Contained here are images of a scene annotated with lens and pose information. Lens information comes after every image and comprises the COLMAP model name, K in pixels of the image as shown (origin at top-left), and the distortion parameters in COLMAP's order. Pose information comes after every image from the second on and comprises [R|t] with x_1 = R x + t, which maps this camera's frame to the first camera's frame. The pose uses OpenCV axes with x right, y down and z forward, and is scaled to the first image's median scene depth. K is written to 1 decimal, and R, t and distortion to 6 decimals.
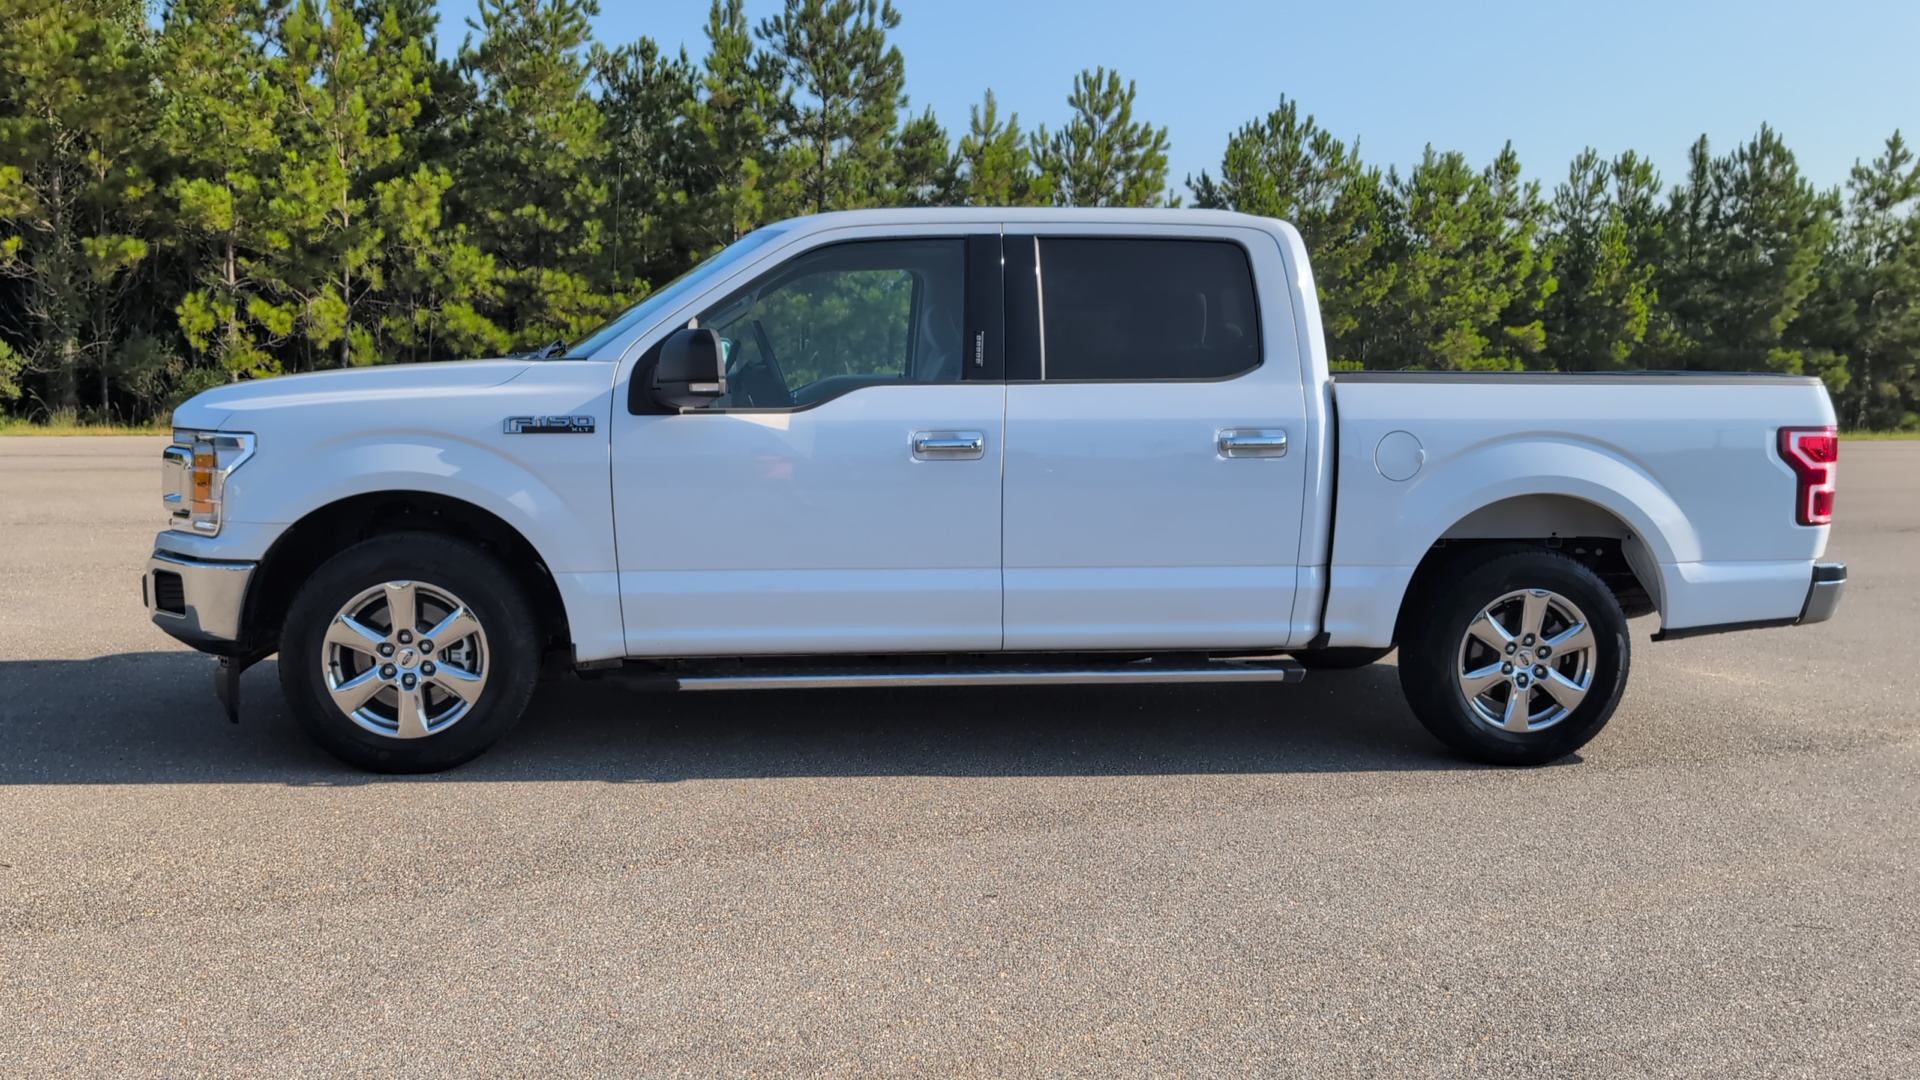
lens RADIAL K [[1647.3, 0, 955.1], [0, 1647.3, 546.2], [0, 0, 1]] dist [0.019360, -0.006798]
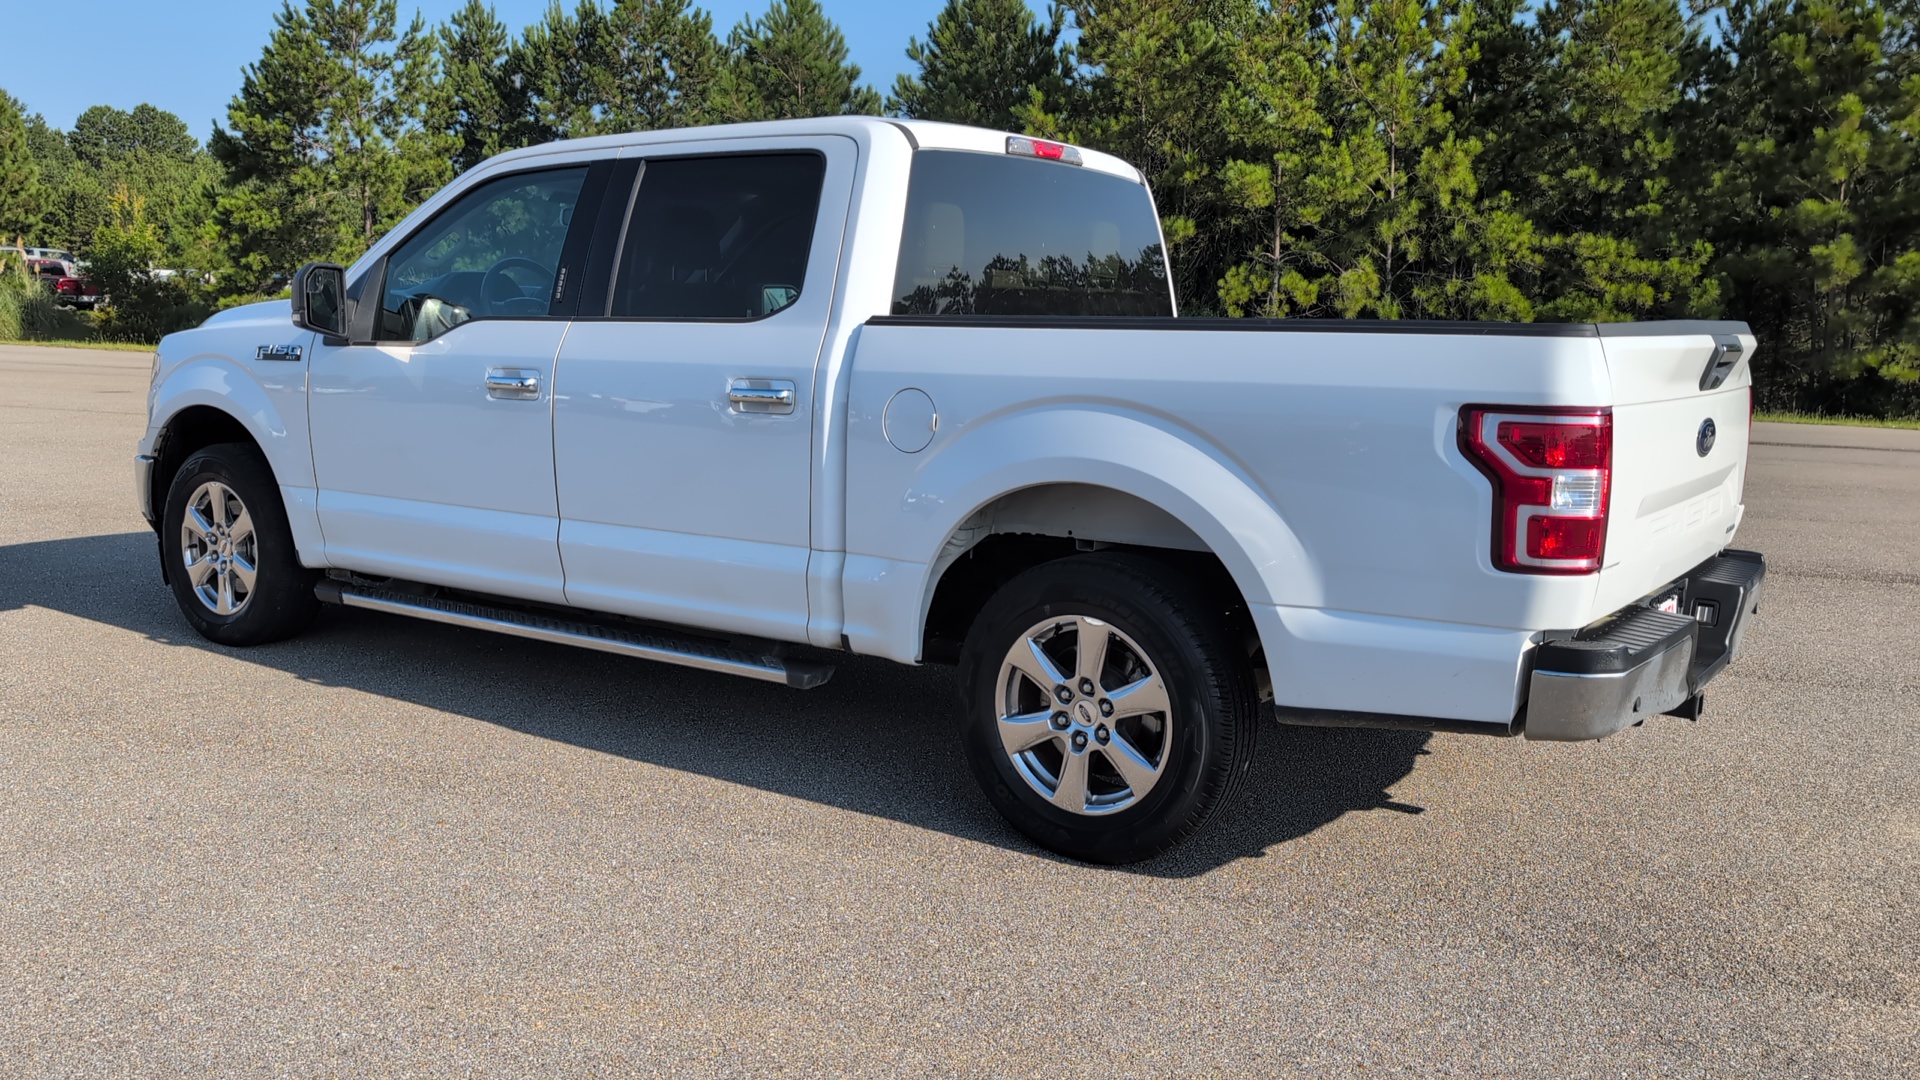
lens RADIAL K [[1647.3, 0, 970.4], [0, 1647.3, 537.0], [0, 0, 1]] dist [0.019360, -0.006798]
pose [[0.734780, 0.092409, -0.671981, 0.139942], [-0.086894, 0.995338, 0.041862, -0.005946], [0.672716, 0.027632, 0.739384, 0.078152]]
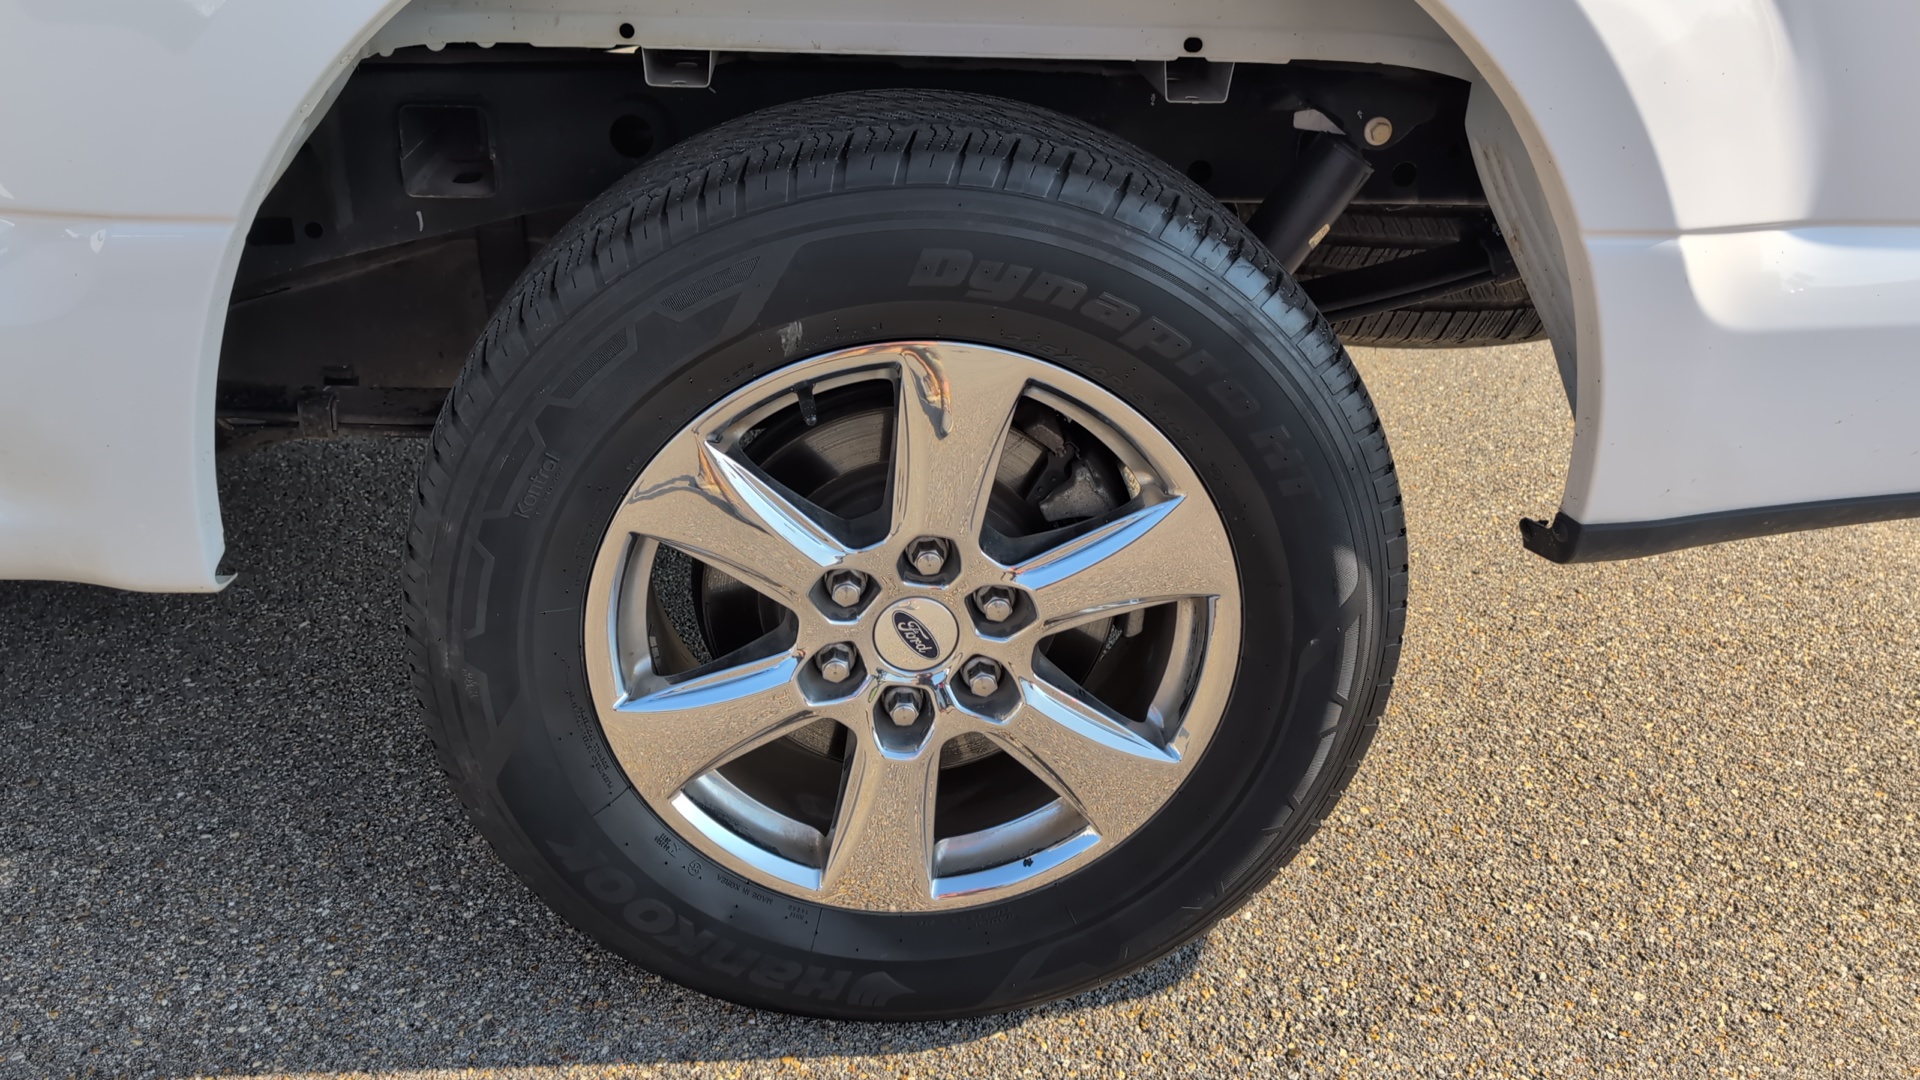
lens RADIAL K [[1647.3, 0, 967.2], [0, 1647.3, 541.0], [0, 0, 1]] dist [0.019360, -0.006798]
pose [[0.998392, 0.045549, -0.033733, 0.064276], [-0.031667, 0.941858, 0.334515, -0.003391], [0.047009, -0.332909, 0.941786, 0.142045]]
